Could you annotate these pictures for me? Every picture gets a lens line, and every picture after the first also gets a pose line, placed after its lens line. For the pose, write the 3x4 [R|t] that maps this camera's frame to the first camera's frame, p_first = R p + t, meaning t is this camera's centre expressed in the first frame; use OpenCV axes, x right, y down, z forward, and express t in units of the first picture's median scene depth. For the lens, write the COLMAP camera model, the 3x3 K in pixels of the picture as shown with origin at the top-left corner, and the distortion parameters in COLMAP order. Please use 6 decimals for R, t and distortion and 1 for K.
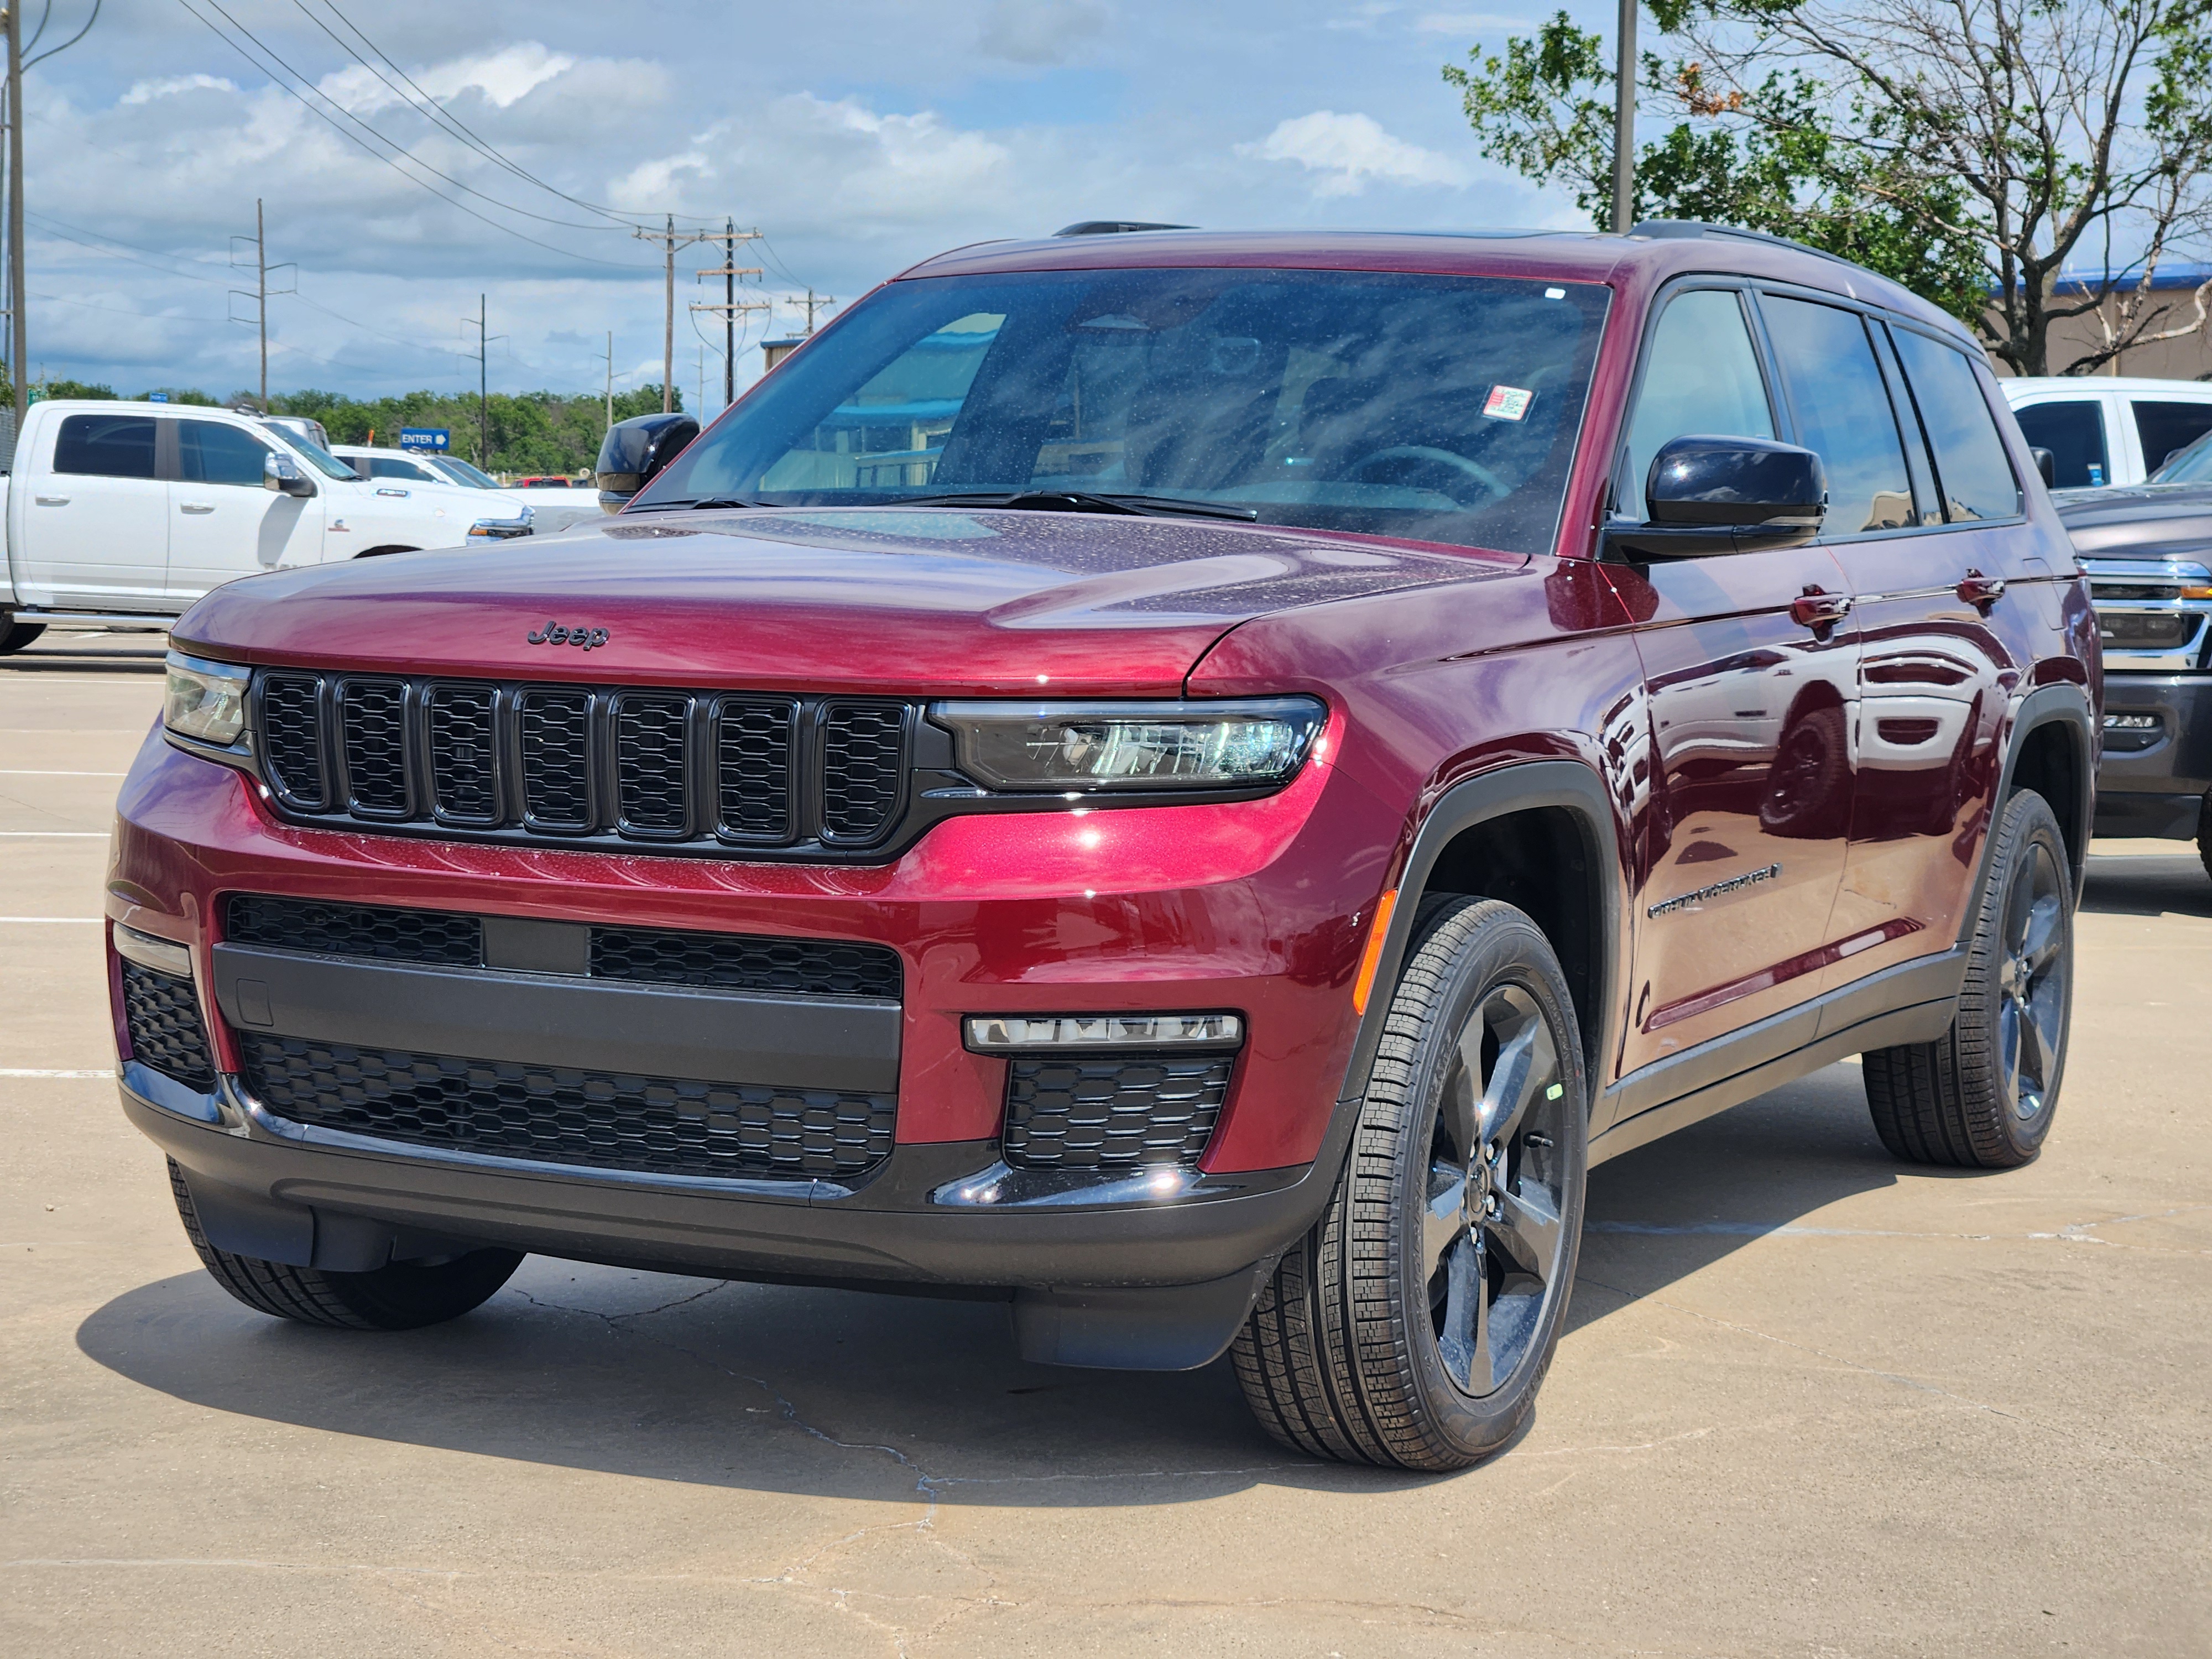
lens RADIAL K [[4491.0, 0, 1106.0], [0, 4491.0, 829.5], [0, 0, 1]] dist [-0.560070, 9.346435]
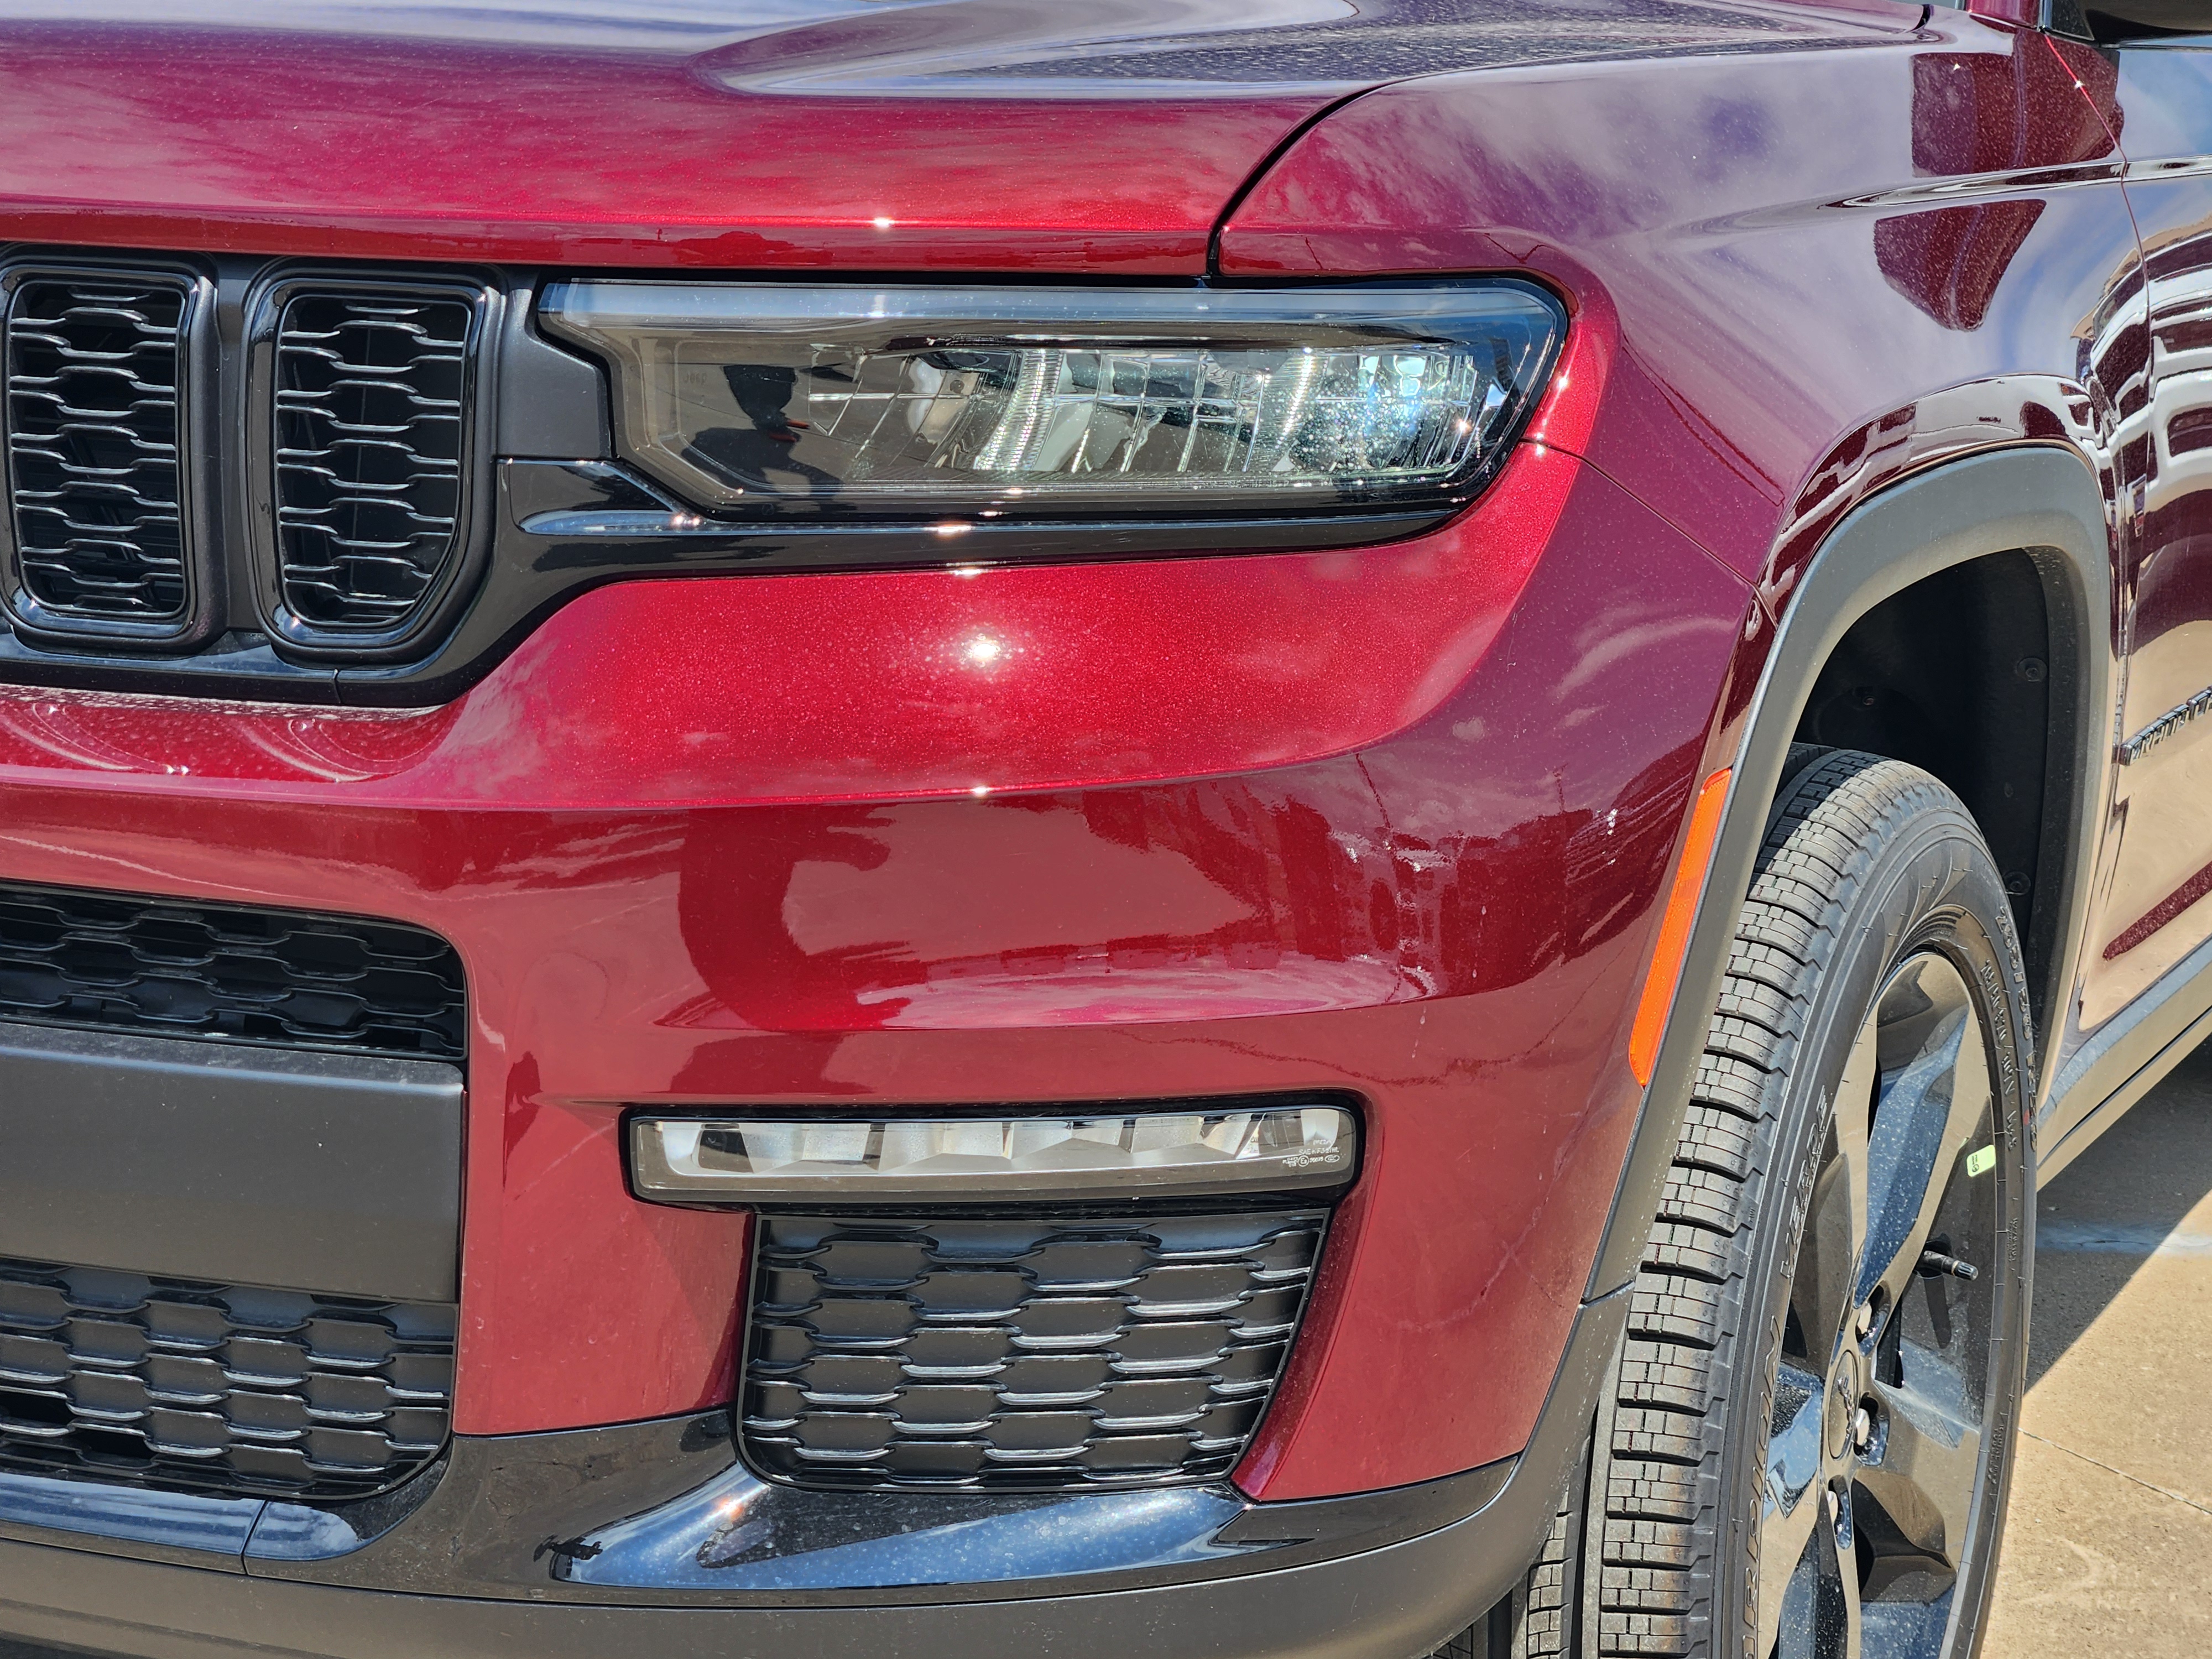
lens RADIAL K [[4440.1, 0, 1222.0], [0, 4440.1, 912.8], [0, 0, 1]] dist [-0.047200, -0.164791]
pose [[0.999196, 0.007610, 0.039368, 0.003611], [-0.011469, 0.995046, 0.098748, -0.012750], [-0.038422, -0.099120, 0.994333, 0.611345]]
